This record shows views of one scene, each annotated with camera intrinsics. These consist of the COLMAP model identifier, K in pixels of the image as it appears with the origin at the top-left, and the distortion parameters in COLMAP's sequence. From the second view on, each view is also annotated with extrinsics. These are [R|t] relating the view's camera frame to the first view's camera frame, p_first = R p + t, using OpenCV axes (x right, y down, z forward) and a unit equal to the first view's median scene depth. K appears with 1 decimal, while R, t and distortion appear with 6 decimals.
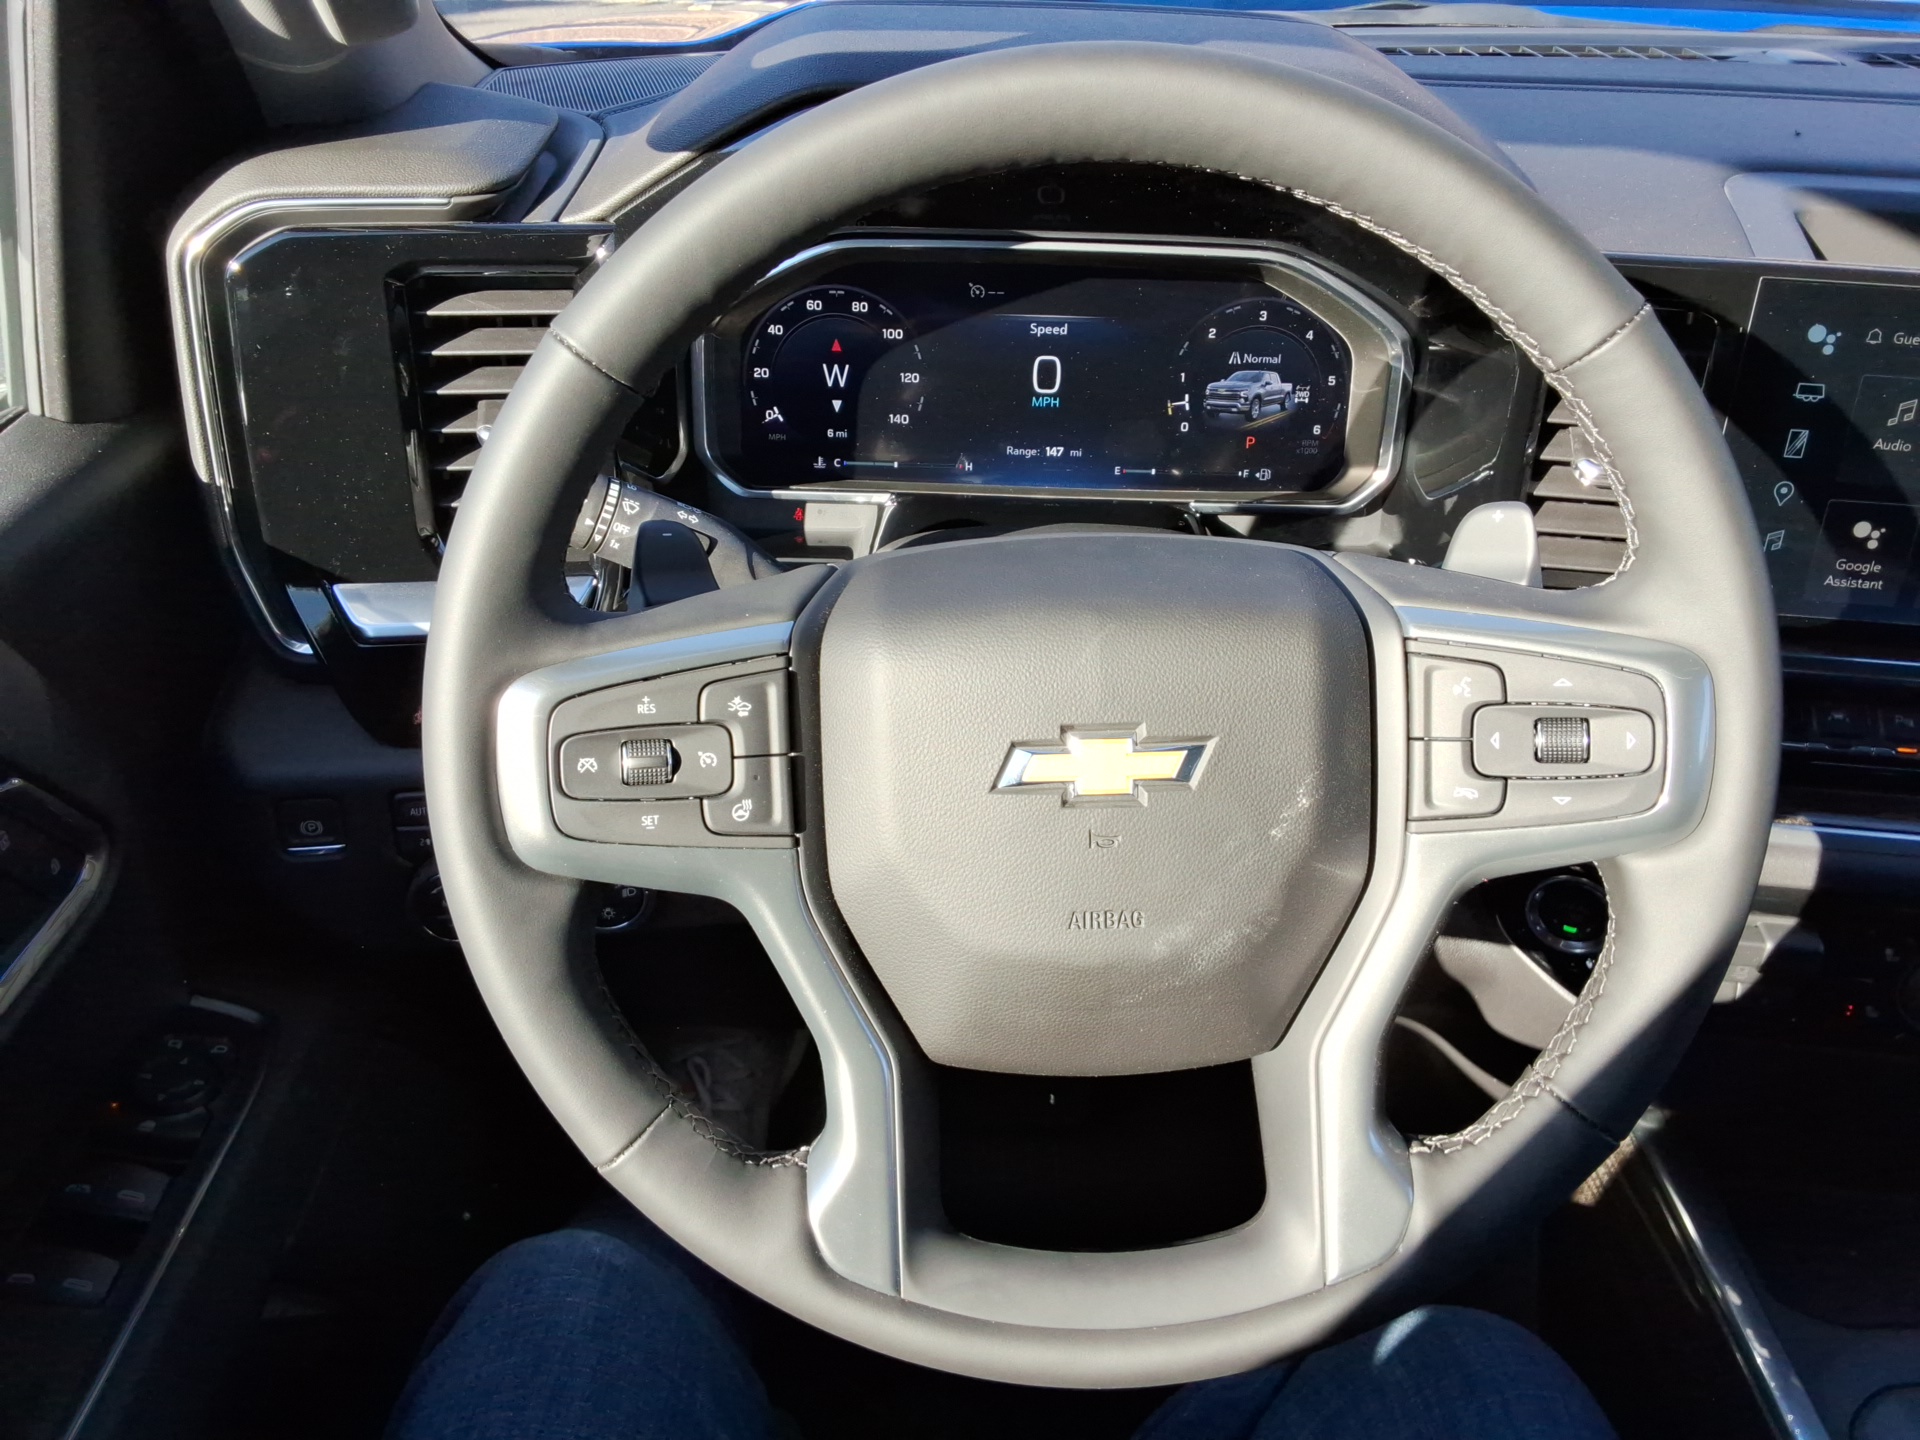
lens RADIAL K [[1542.2, 0, 969.5], [0, 1542.2, 711.2], [0, 0, 1]] dist [0.139918, -0.231893]
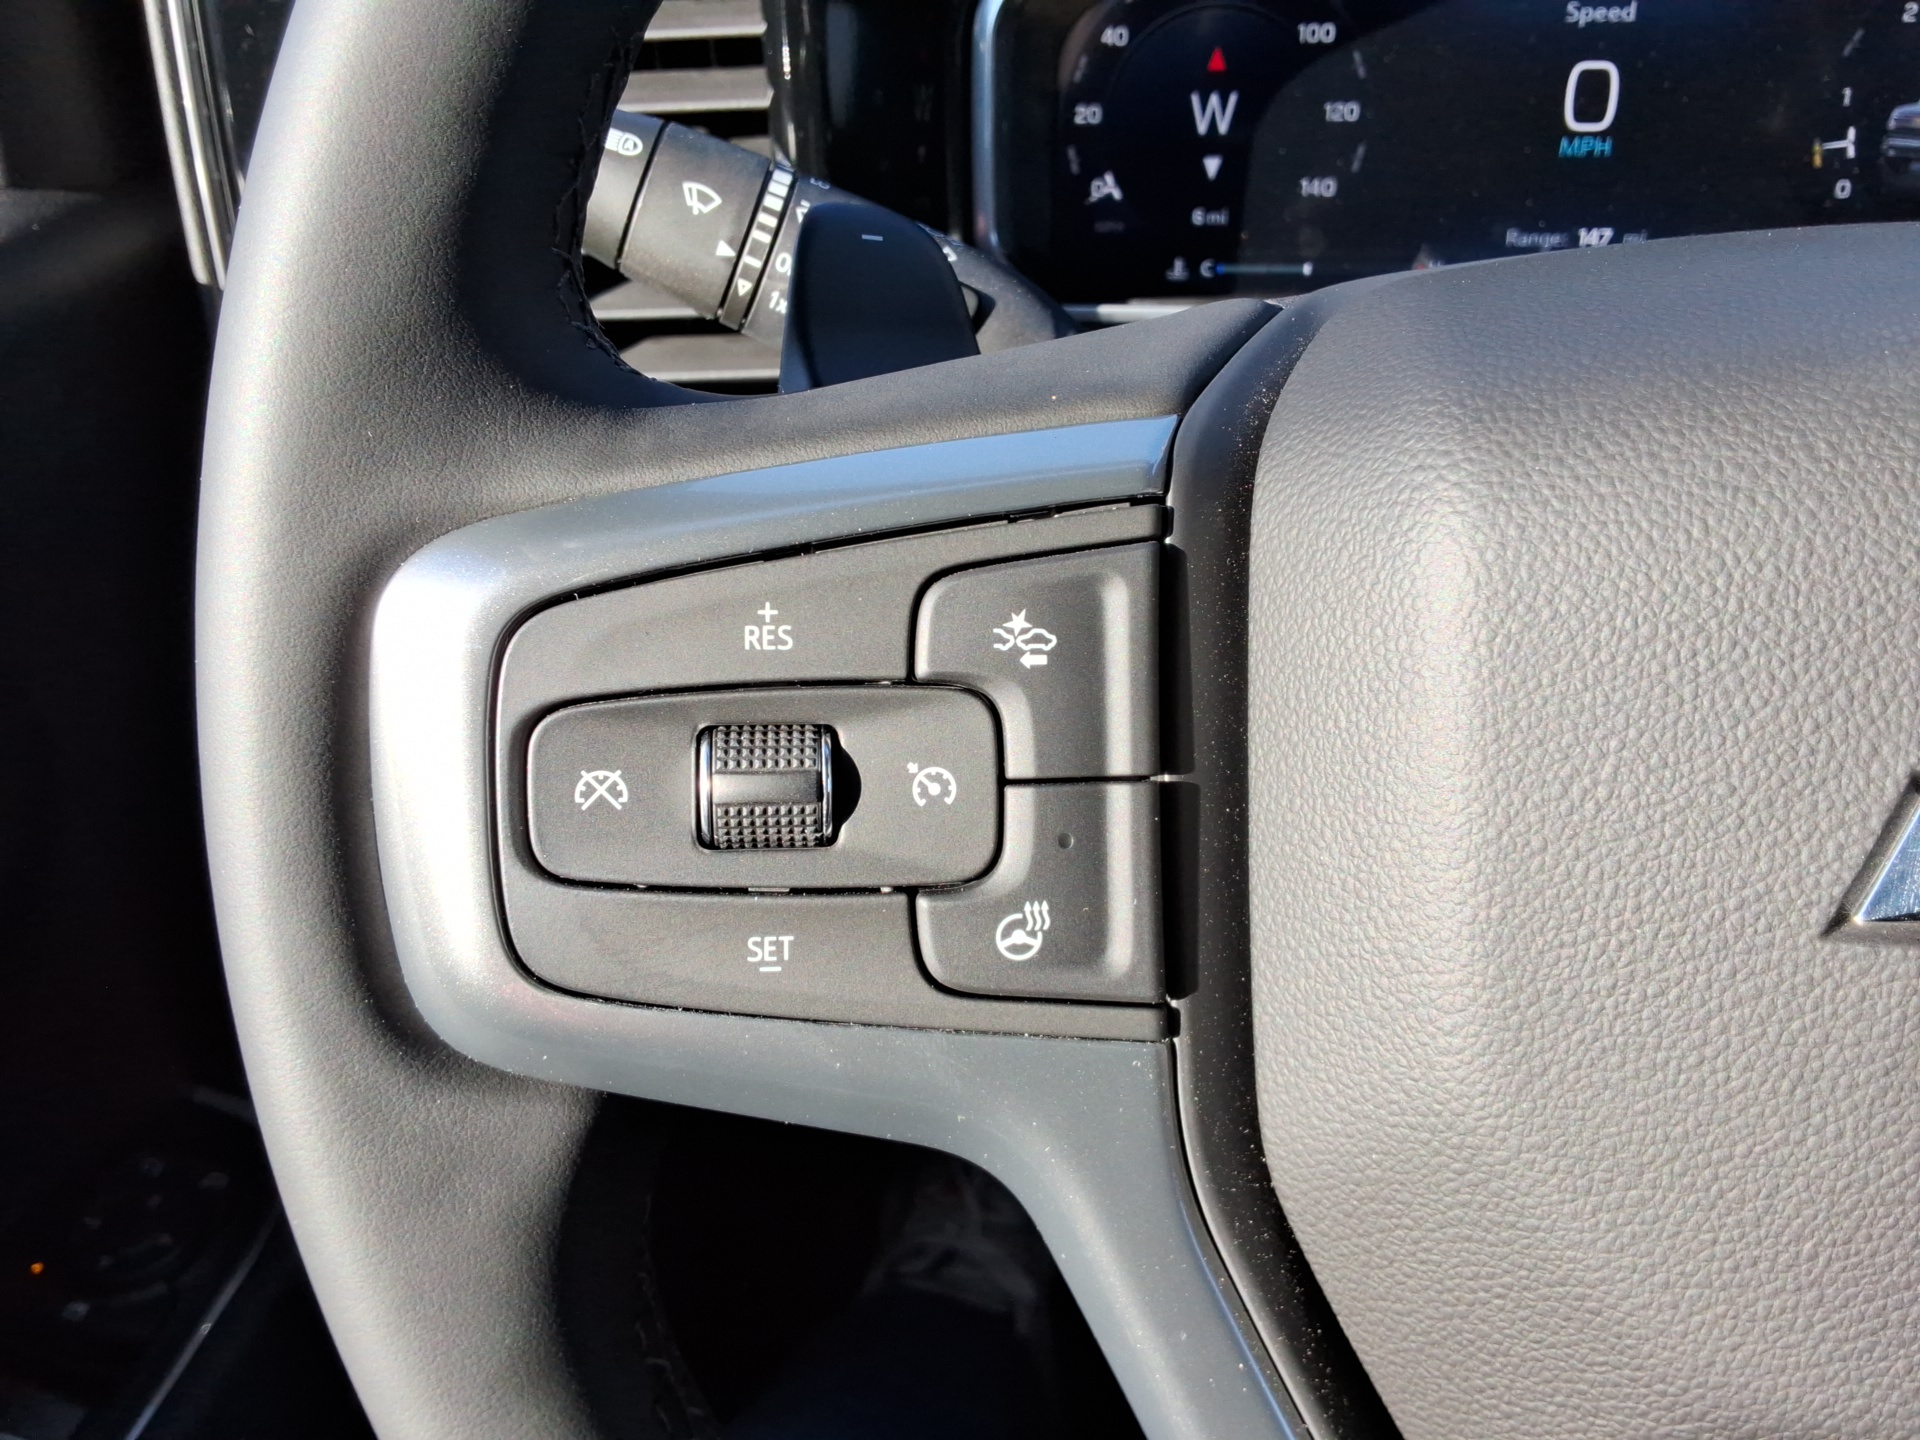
lens RADIAL K [[1521.5, 0, 967.7], [0, 1521.5, 722.4], [0, 0, 1]] dist [0.093659, -0.158291]
pose [[0.981159, 0.035020, -0.190001, -0.060242], [-0.031423, 0.999266, 0.021911, 0.005520], [0.190629, -0.015528, 0.981539, 0.417591]]
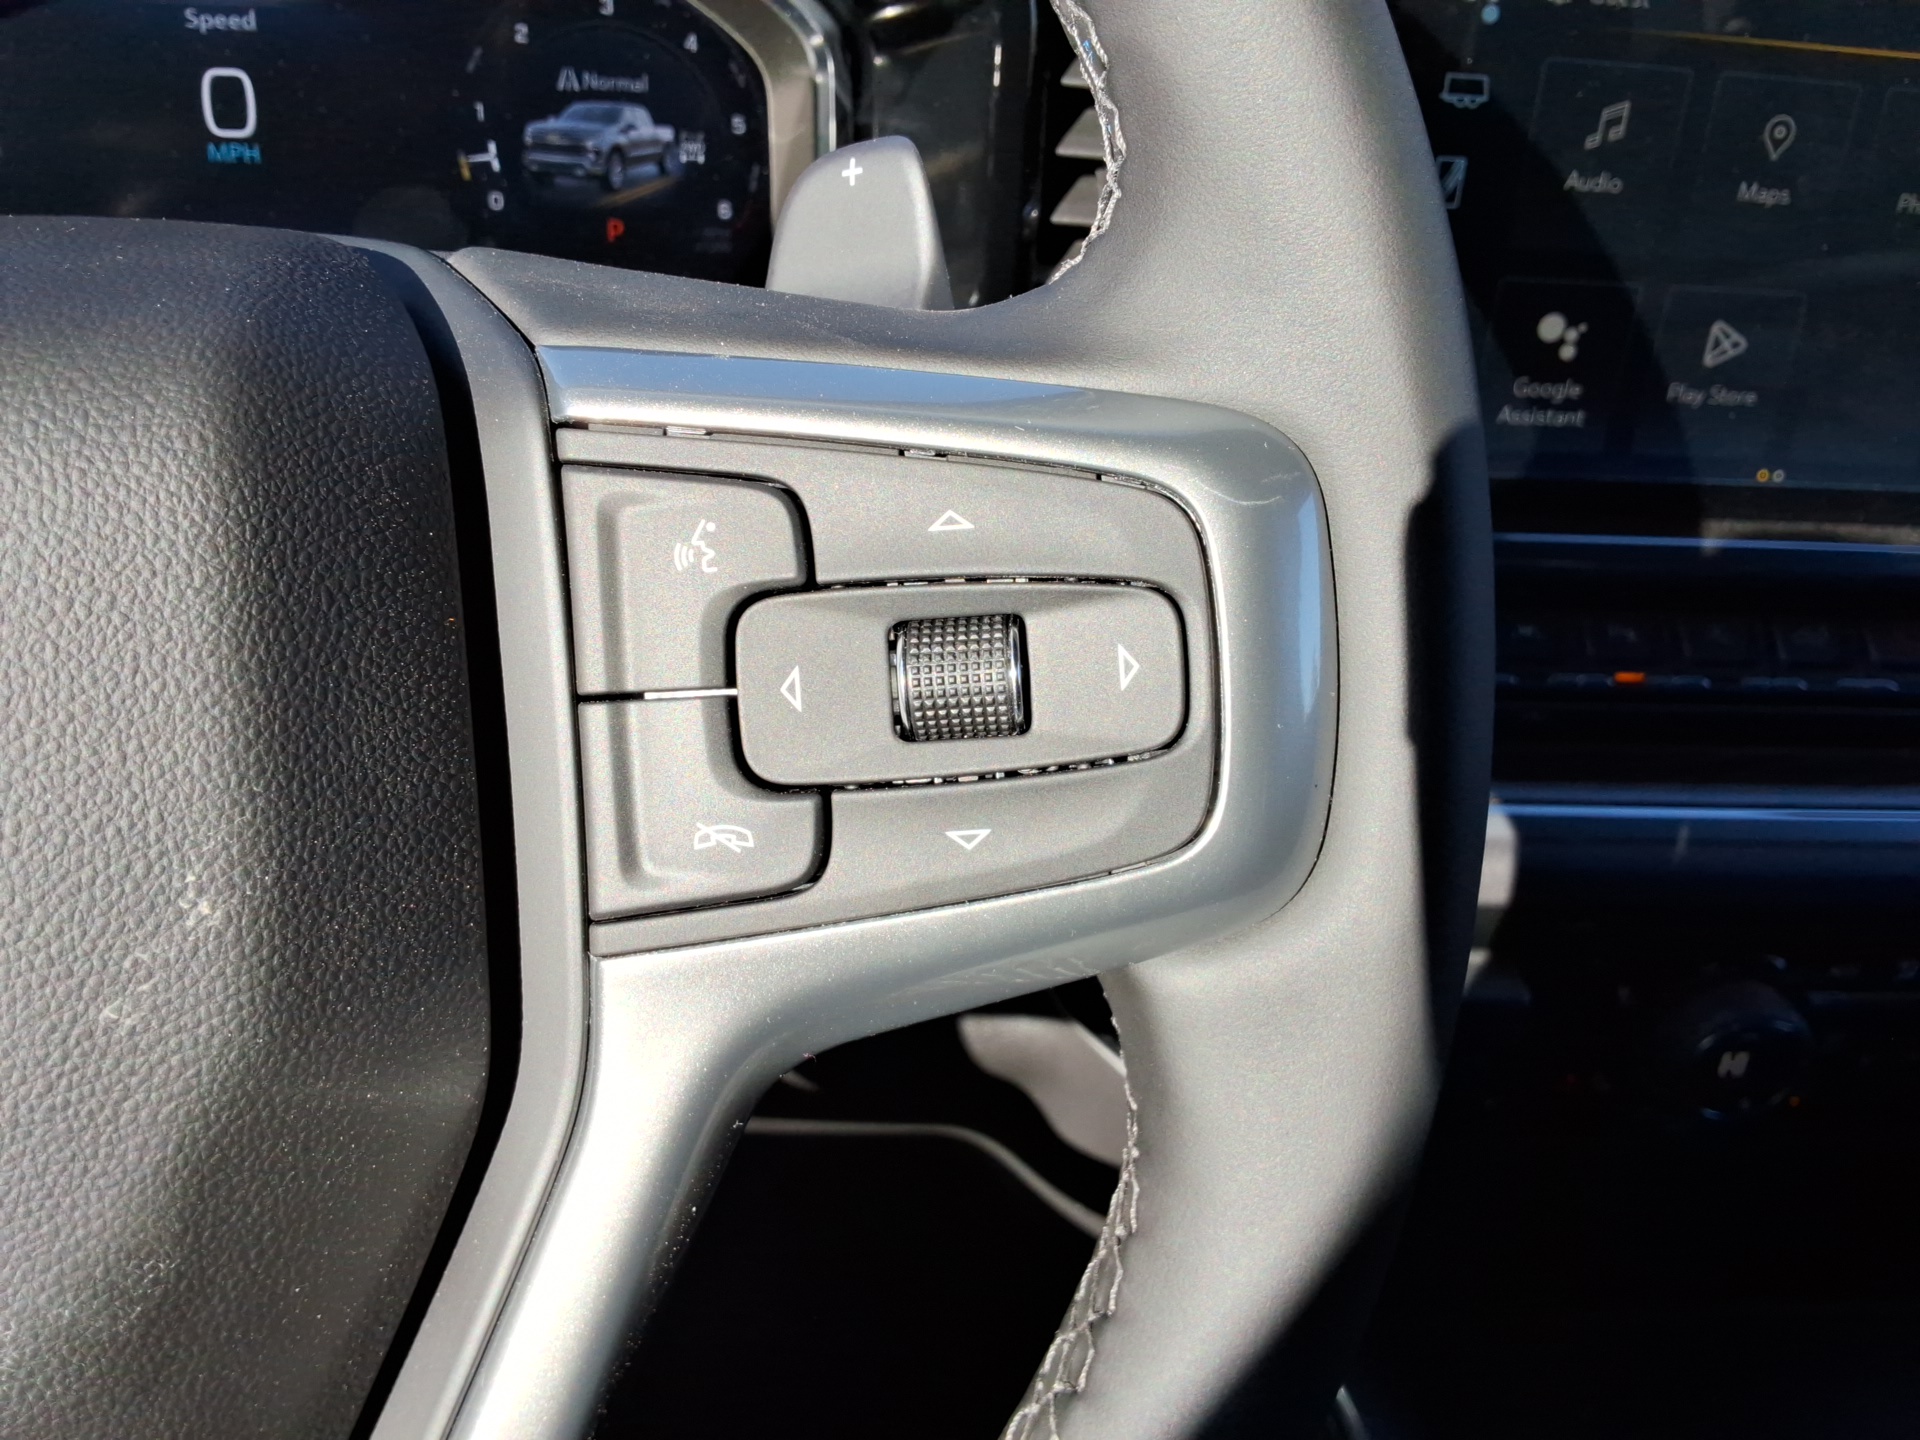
lens RADIAL K [[1521.5, 0, 967.7], [0, 1521.5, 722.4], [0, 0, 1]] dist [0.093659, -0.158291]
pose [[0.979554, -0.063797, 0.190796, 0.198609], [0.061467, 0.997945, 0.018112, 0.014545], [-0.191559, -0.006014, 0.981463, 0.412475]]
